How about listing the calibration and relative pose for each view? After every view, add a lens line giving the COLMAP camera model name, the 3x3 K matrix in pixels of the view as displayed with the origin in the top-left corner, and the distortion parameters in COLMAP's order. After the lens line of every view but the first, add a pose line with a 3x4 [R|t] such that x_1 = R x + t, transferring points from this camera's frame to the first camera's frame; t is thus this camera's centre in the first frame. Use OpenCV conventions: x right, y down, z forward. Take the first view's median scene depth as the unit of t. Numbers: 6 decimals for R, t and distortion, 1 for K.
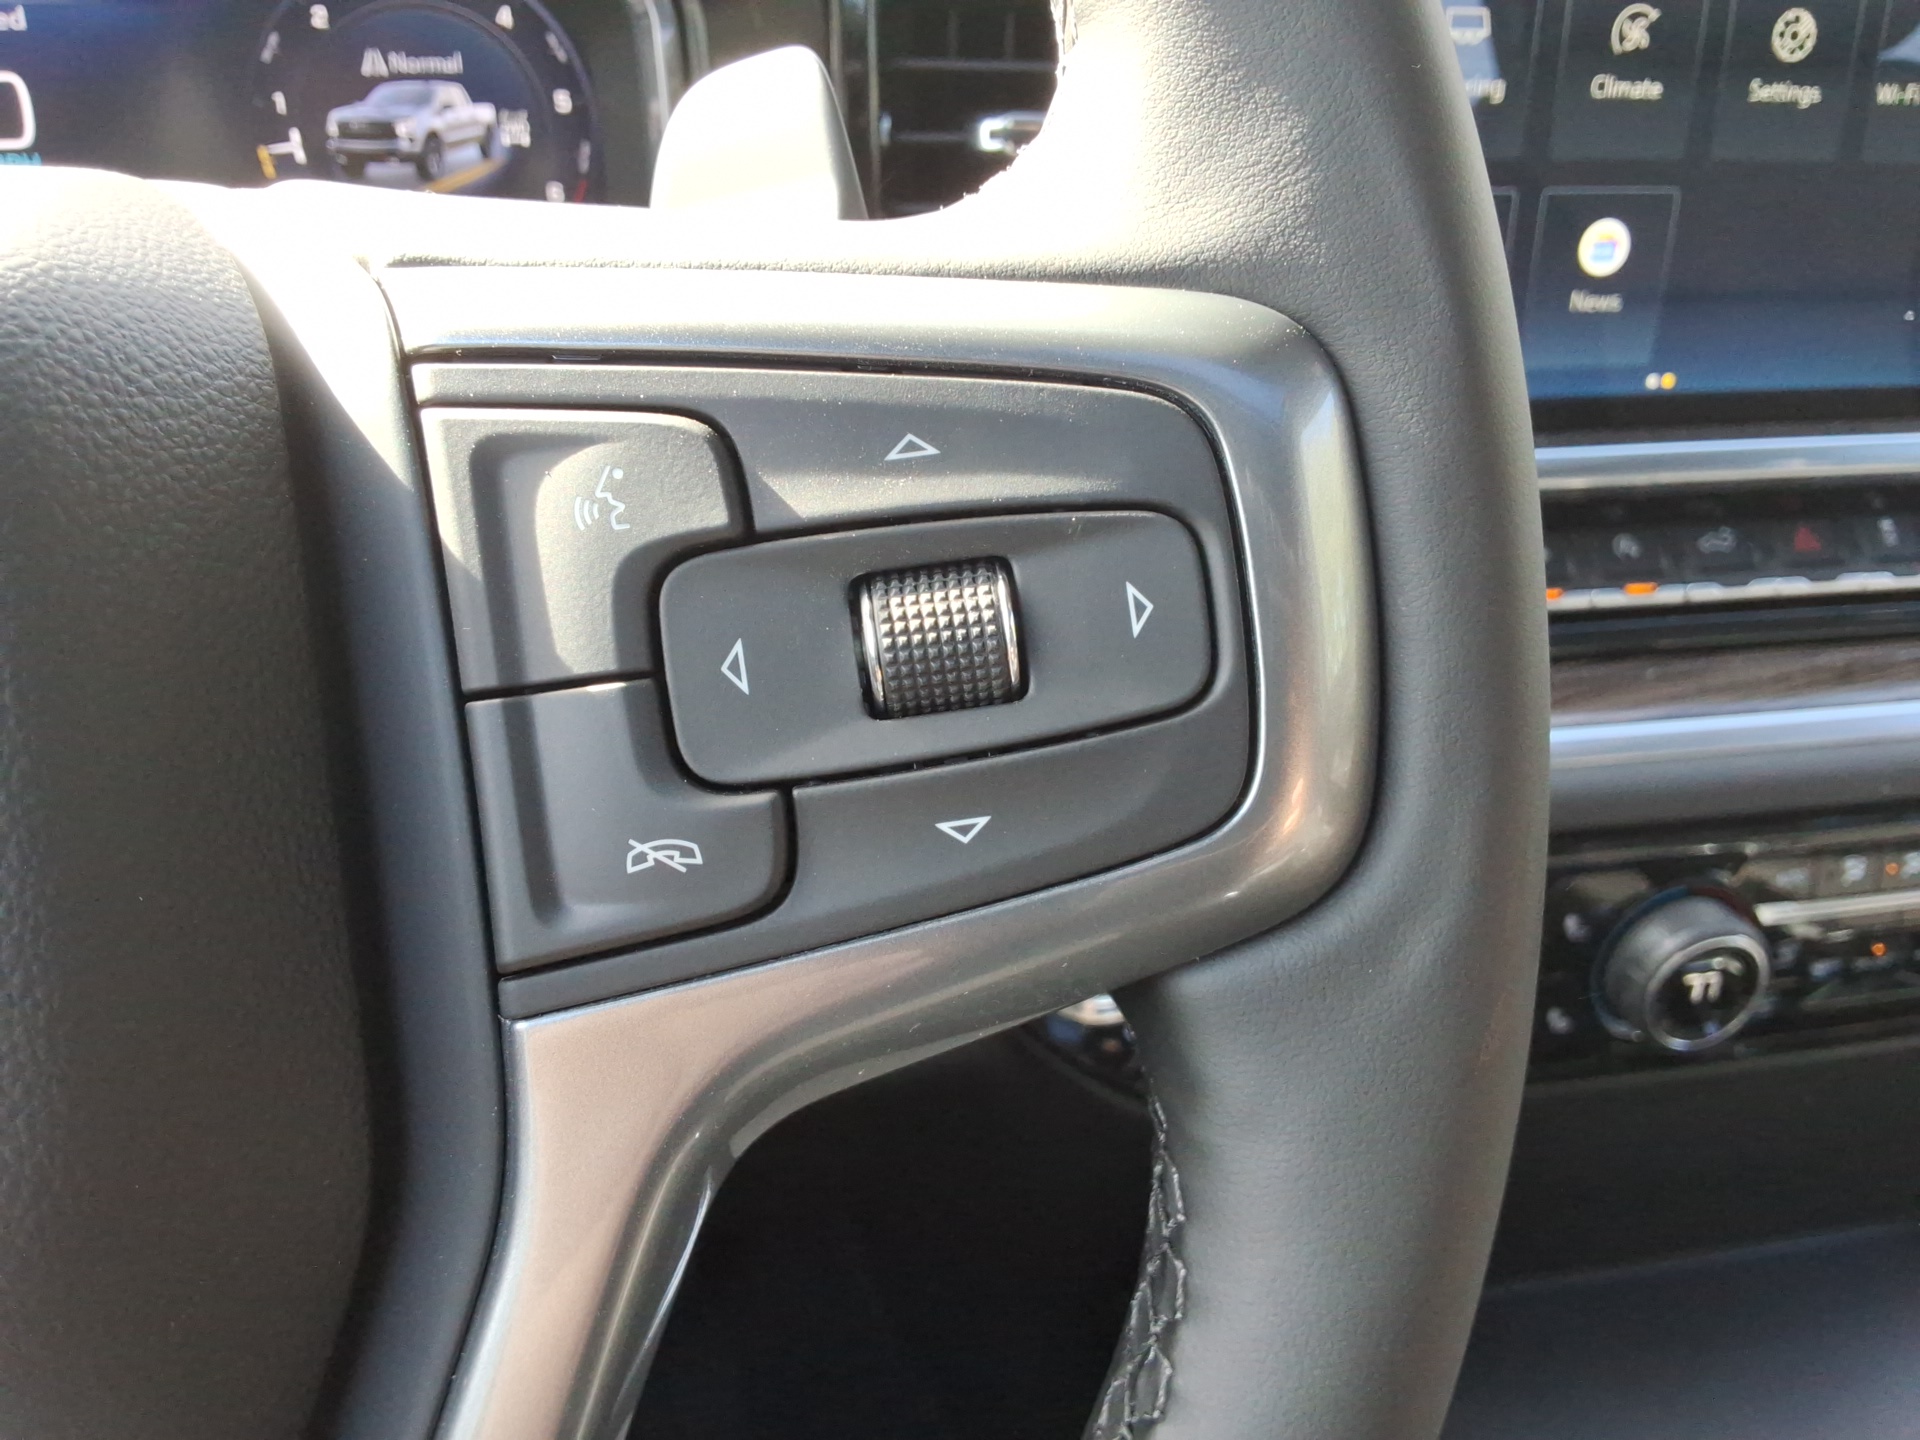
lens RADIAL K [[1564.7, 0, 960.0], [0, 1564.7, 720.0], [0, 0, 1]] dist [0.134648, -0.208942]
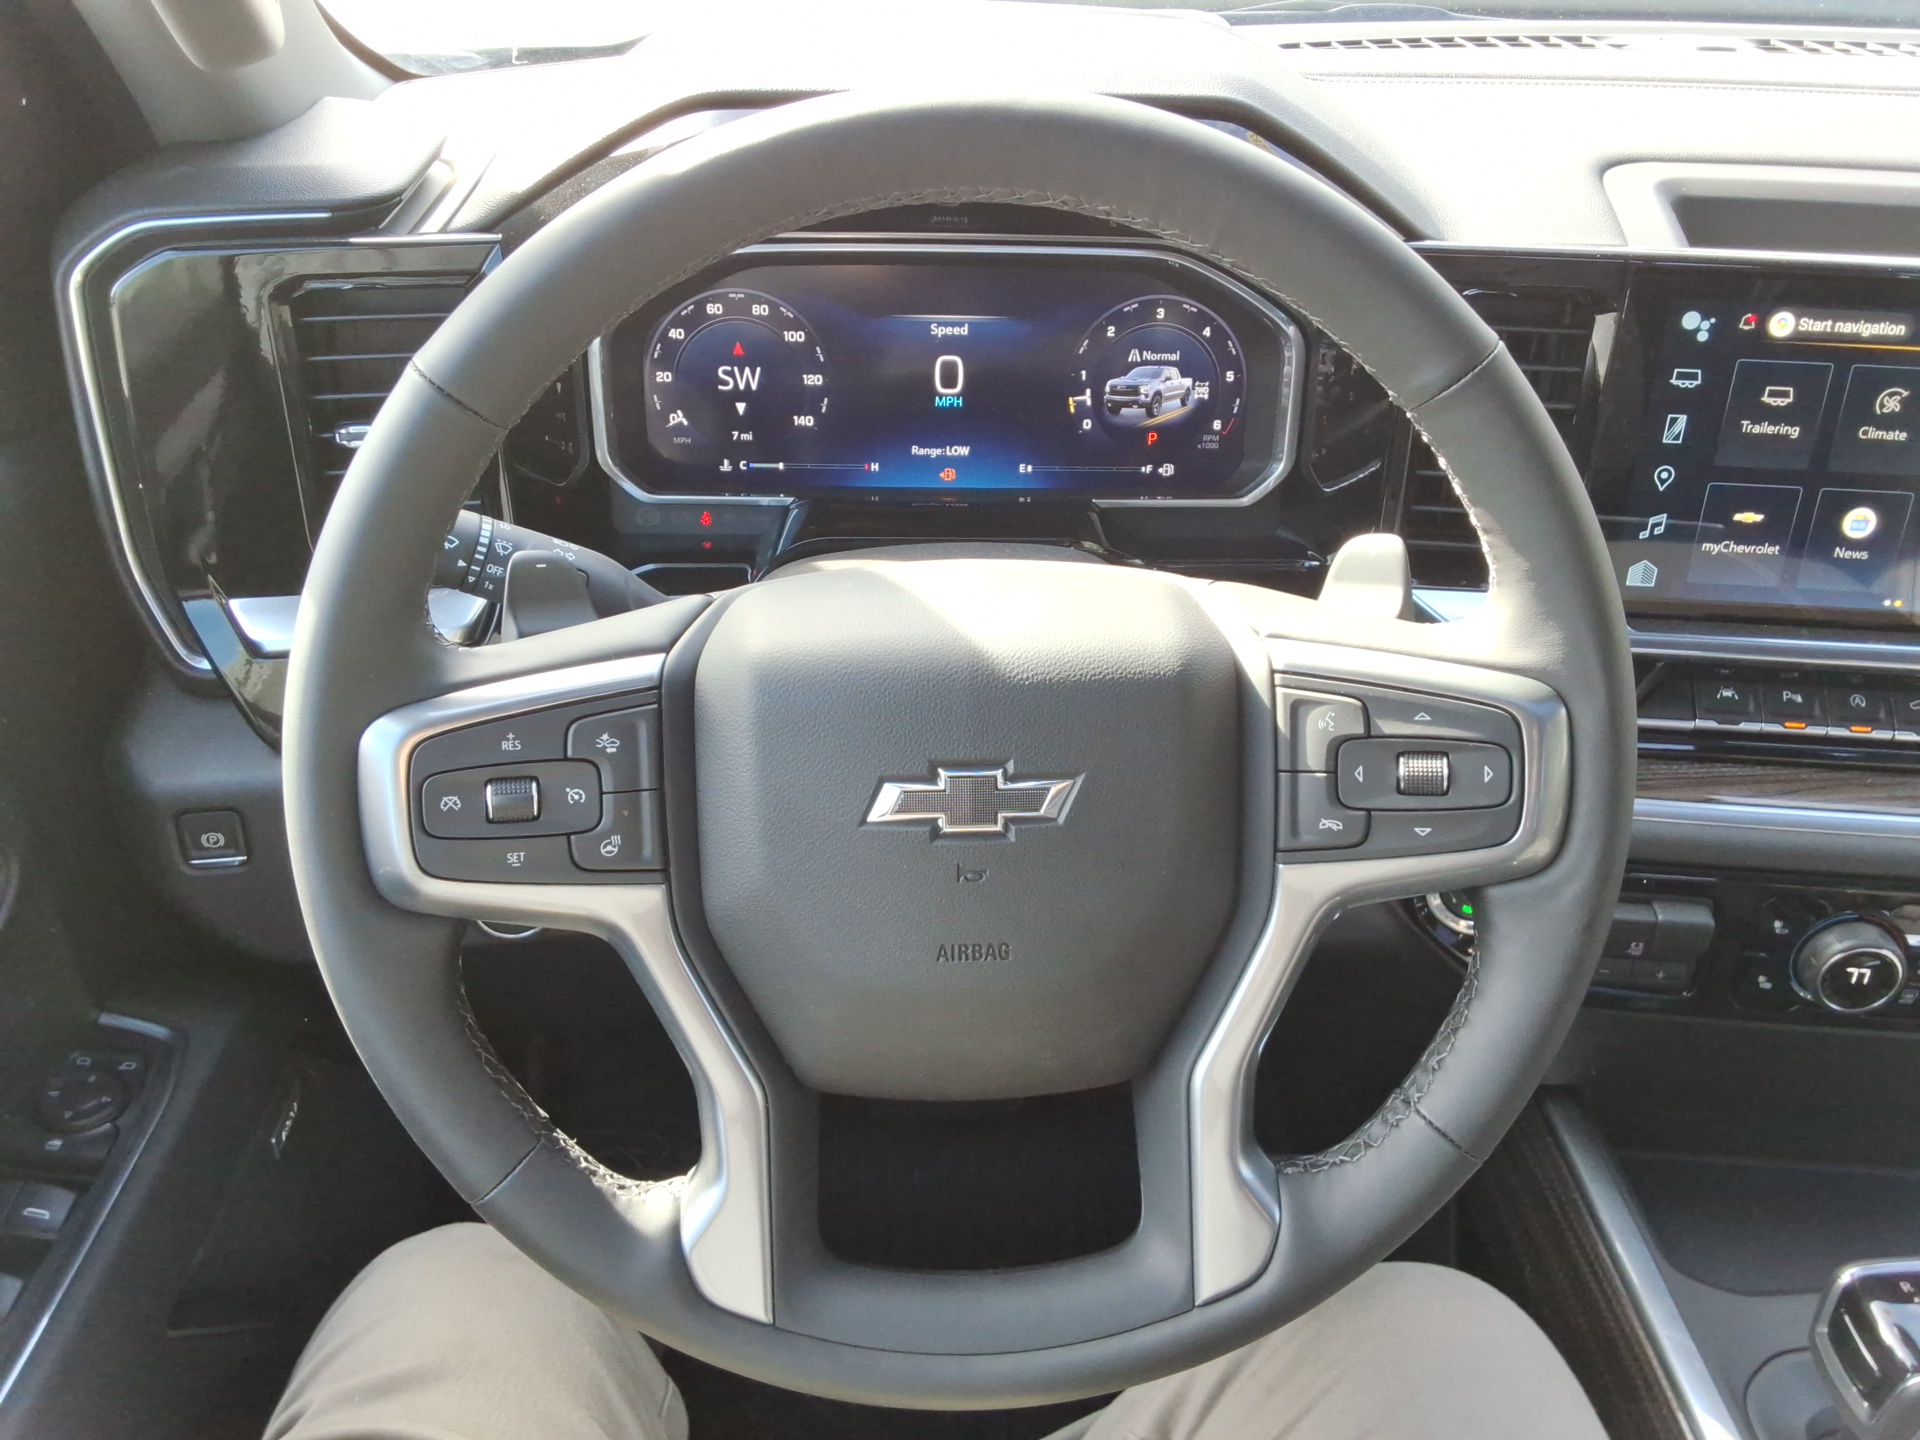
lens RADIAL K [[1554.7, 0, 960.1], [0, 1554.7, 691.5], [0, 0, 1]] dist [0.124836, -0.183632]
pose [[0.957097, 0.134625, -0.256595, -0.042458], [-0.125956, 0.990775, 0.050004, -0.093135], [0.260960, -0.015539, 0.965225, -0.859919]]
